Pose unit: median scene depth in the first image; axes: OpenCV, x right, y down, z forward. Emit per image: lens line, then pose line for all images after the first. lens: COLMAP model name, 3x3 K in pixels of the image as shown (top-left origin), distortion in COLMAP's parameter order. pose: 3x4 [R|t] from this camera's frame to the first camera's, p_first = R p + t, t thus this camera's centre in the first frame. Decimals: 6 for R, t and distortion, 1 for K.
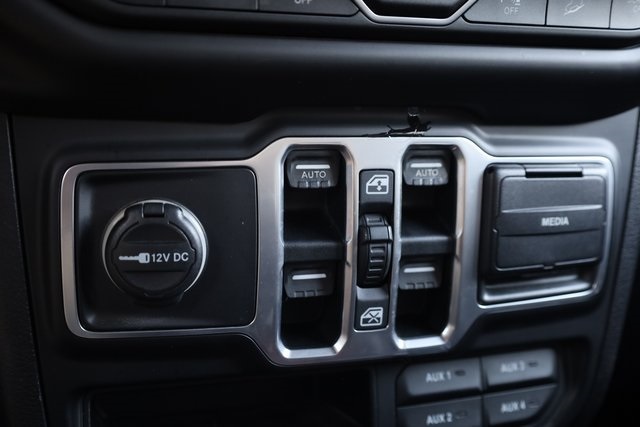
lens RADIAL K [[779.4, 0, 320.0], [0, 779.4, 213.5], [0, 0, 1]] dist [0.010079, 0.008179]
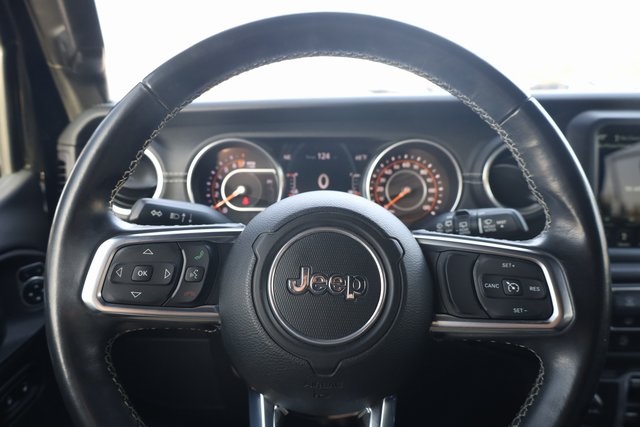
lens RADIAL K [[451.5, 0, 320.0], [0, 451.5, 213.5], [0, 0, 1]] dist [-0.001407, -0.002124]
pose [[0.945013, 0.039101, -0.324686, -0.599767], [-0.041333, 0.999145, 0.000021, -0.626170], [0.324409, 0.013401, 0.945822, -0.993224]]
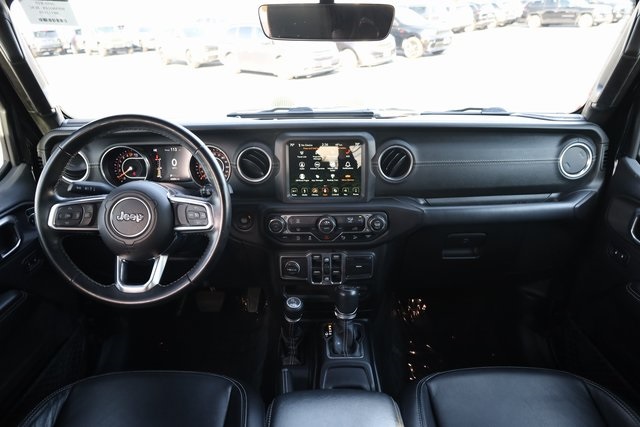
lens RADIAL K [[440.5, 0, 320.0], [0, 440.5, 213.5], [0, 0, 1]] dist [-0.008094, -0.003261]
pose [[0.947199, 0.086568, -0.308741, 1.082849], [-0.028782, 0.981933, 0.187025, -1.059549], [0.319353, -0.168264, 0.932577, -2.267960]]
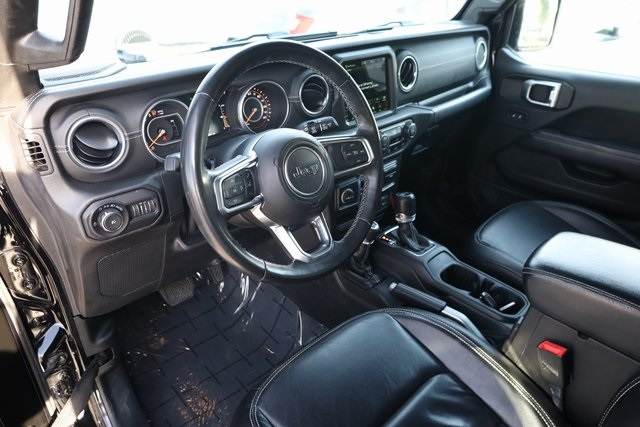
lens RADIAL K [[440.5, 0, 320.0], [0, 440.5, 213.5], [0, 0, 1]] dist [-0.008094, -0.003261]
pose [[0.906790, -0.226110, 0.355817, -1.679610], [0.105790, 0.939040, 0.327127, -1.002520], [-0.408093, -0.258994, 0.875432, -2.127369]]
